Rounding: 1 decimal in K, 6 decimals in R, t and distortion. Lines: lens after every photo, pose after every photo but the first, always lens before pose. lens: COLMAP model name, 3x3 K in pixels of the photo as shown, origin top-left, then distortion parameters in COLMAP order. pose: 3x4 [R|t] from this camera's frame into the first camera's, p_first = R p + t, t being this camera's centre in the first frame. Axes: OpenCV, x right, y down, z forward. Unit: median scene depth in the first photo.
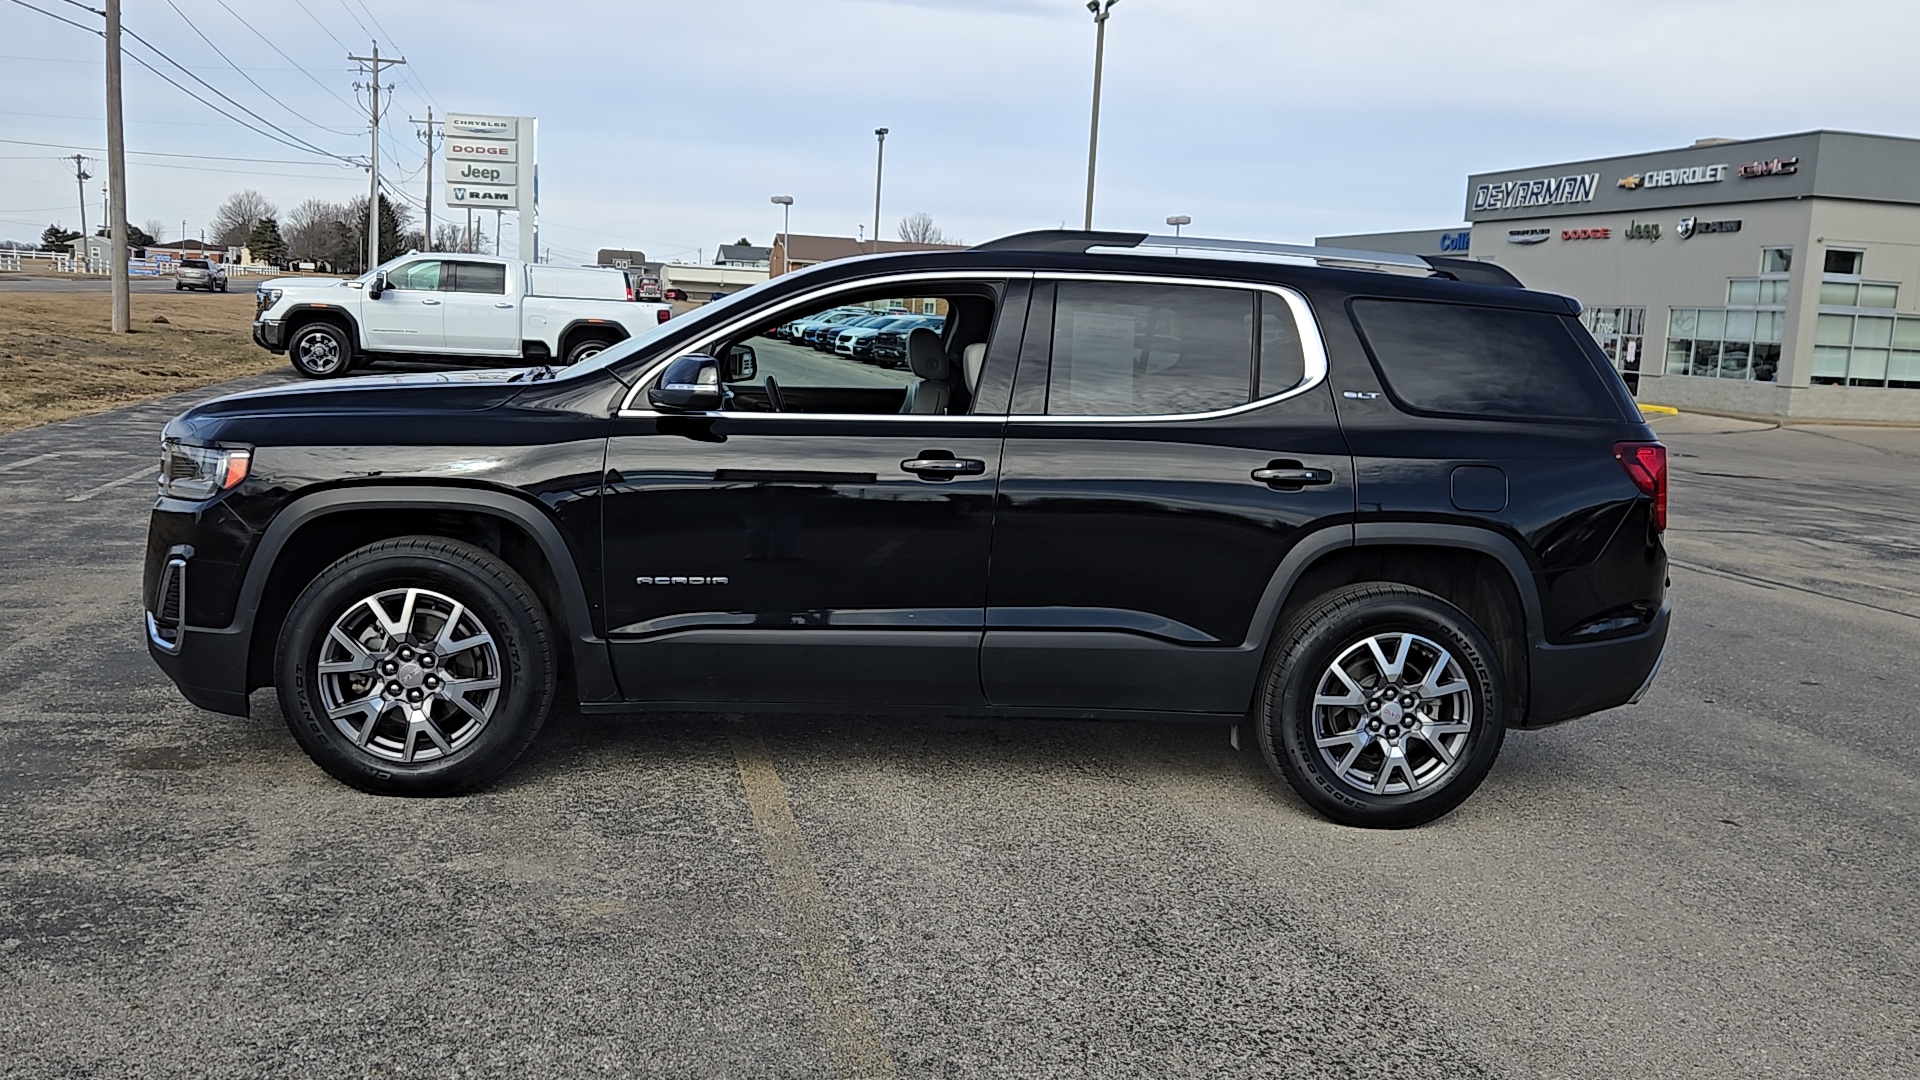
lens RADIAL K [[1625.9, 0, 951.7], [0, 1625.9, 536.6], [0, 0, 1]] dist [0.010963, -0.007921]
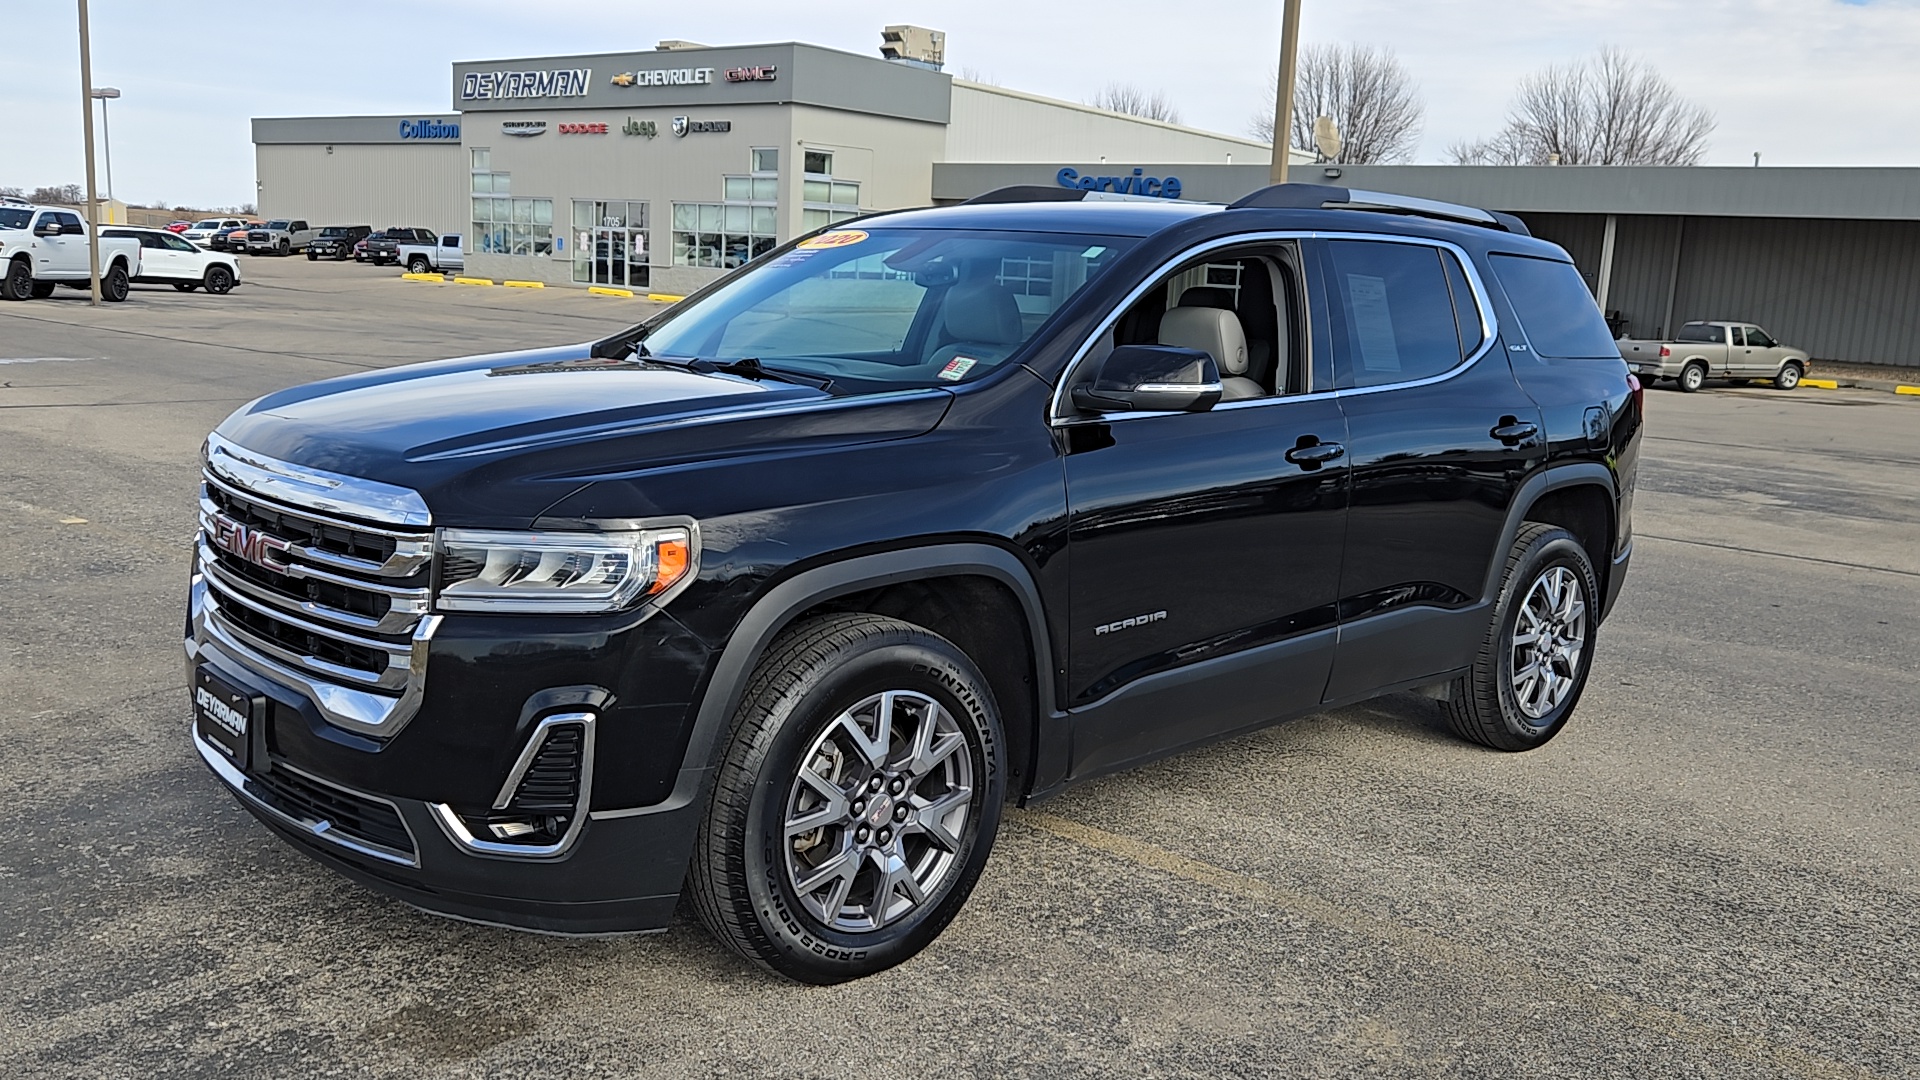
lens RADIAL K [[1614.2, 0, 963.6], [0, 1614.2, 542.4], [0, 0, 1]] dist [0.010041, -0.008219]
pose [[0.787932, -0.122187, 0.603518, -0.727191], [0.077710, 0.992010, 0.099385, -0.101877], [-0.610839, -0.031409, 0.791131, 0.418009]]
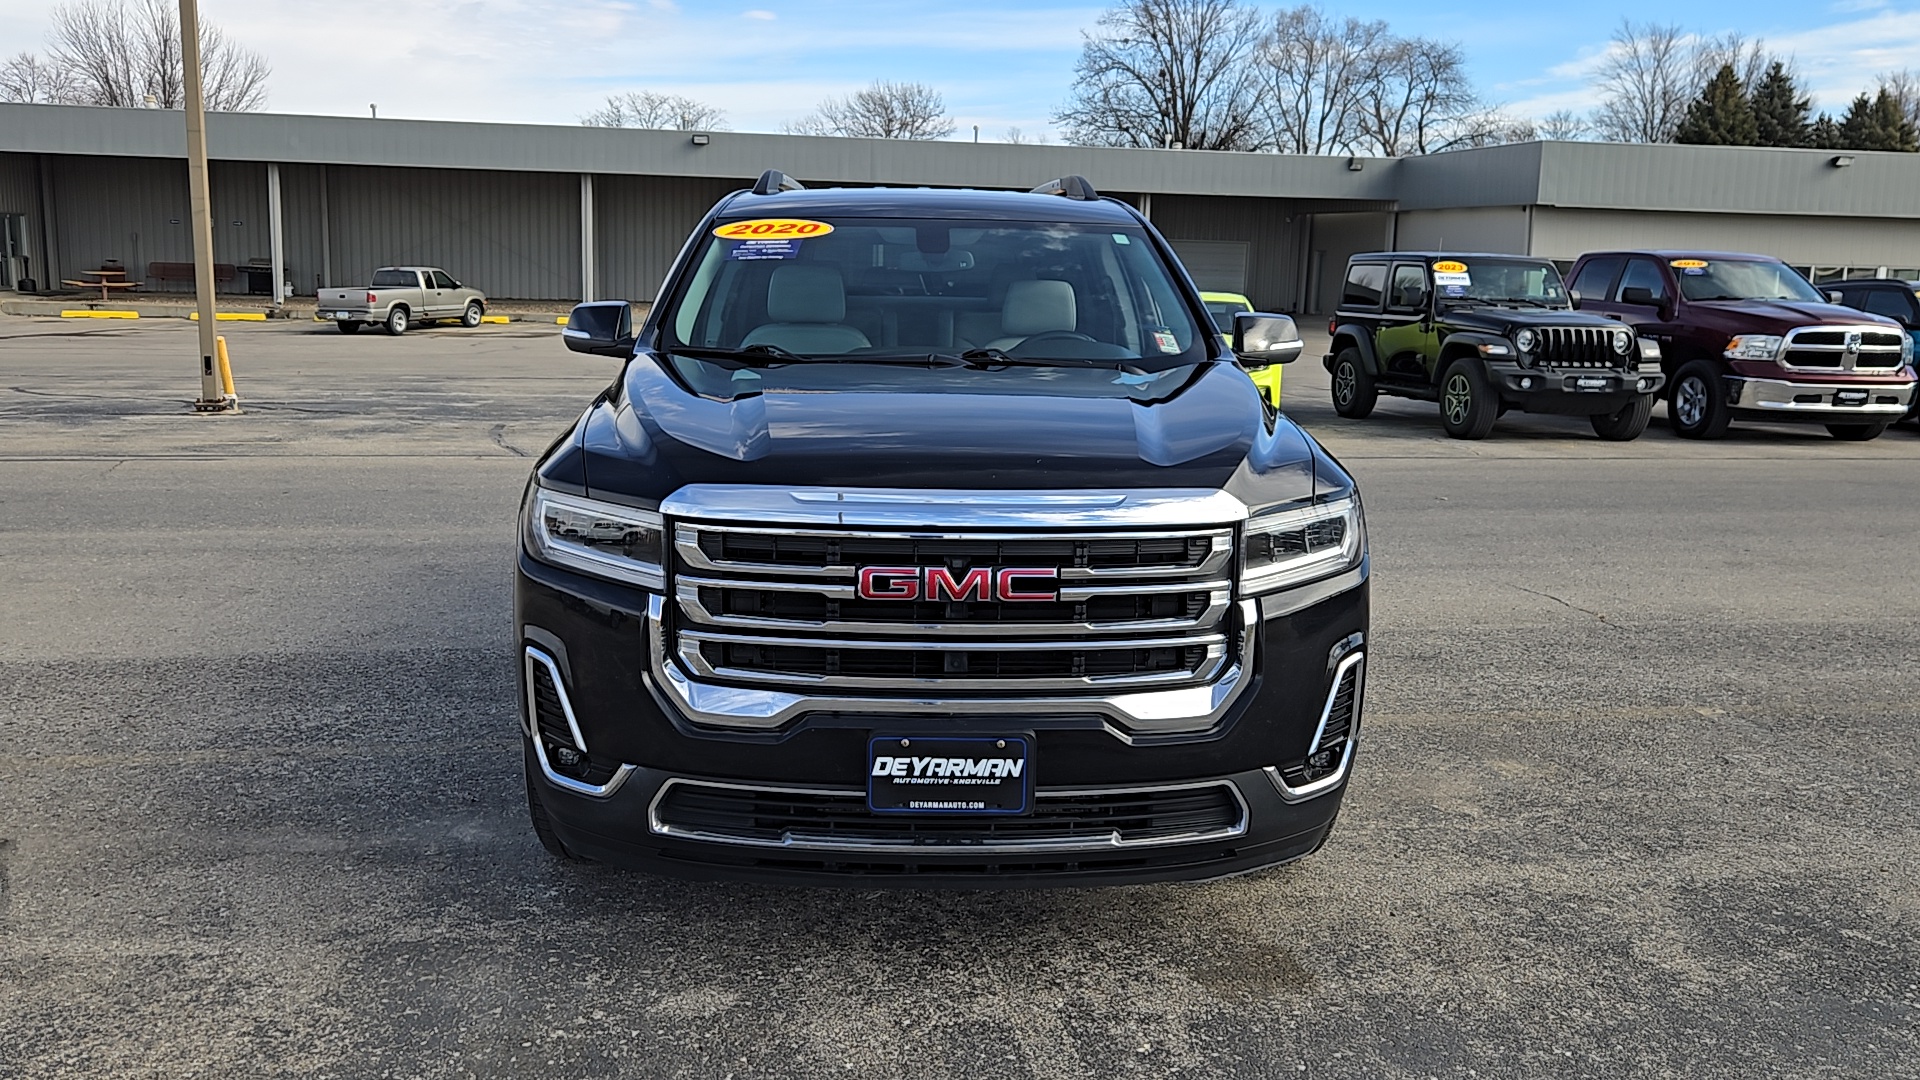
lens RADIAL K [[1614.2, 0, 963.6], [0, 1614.2, 542.4], [0, 0, 1]] dist [0.010041, -0.008219]
pose [[0.040810, -0.225988, 0.973275, -1.192059], [0.114331, 0.968744, 0.220142, -0.218279], [-0.992604, 0.102292, 0.065372, 1.131090]]
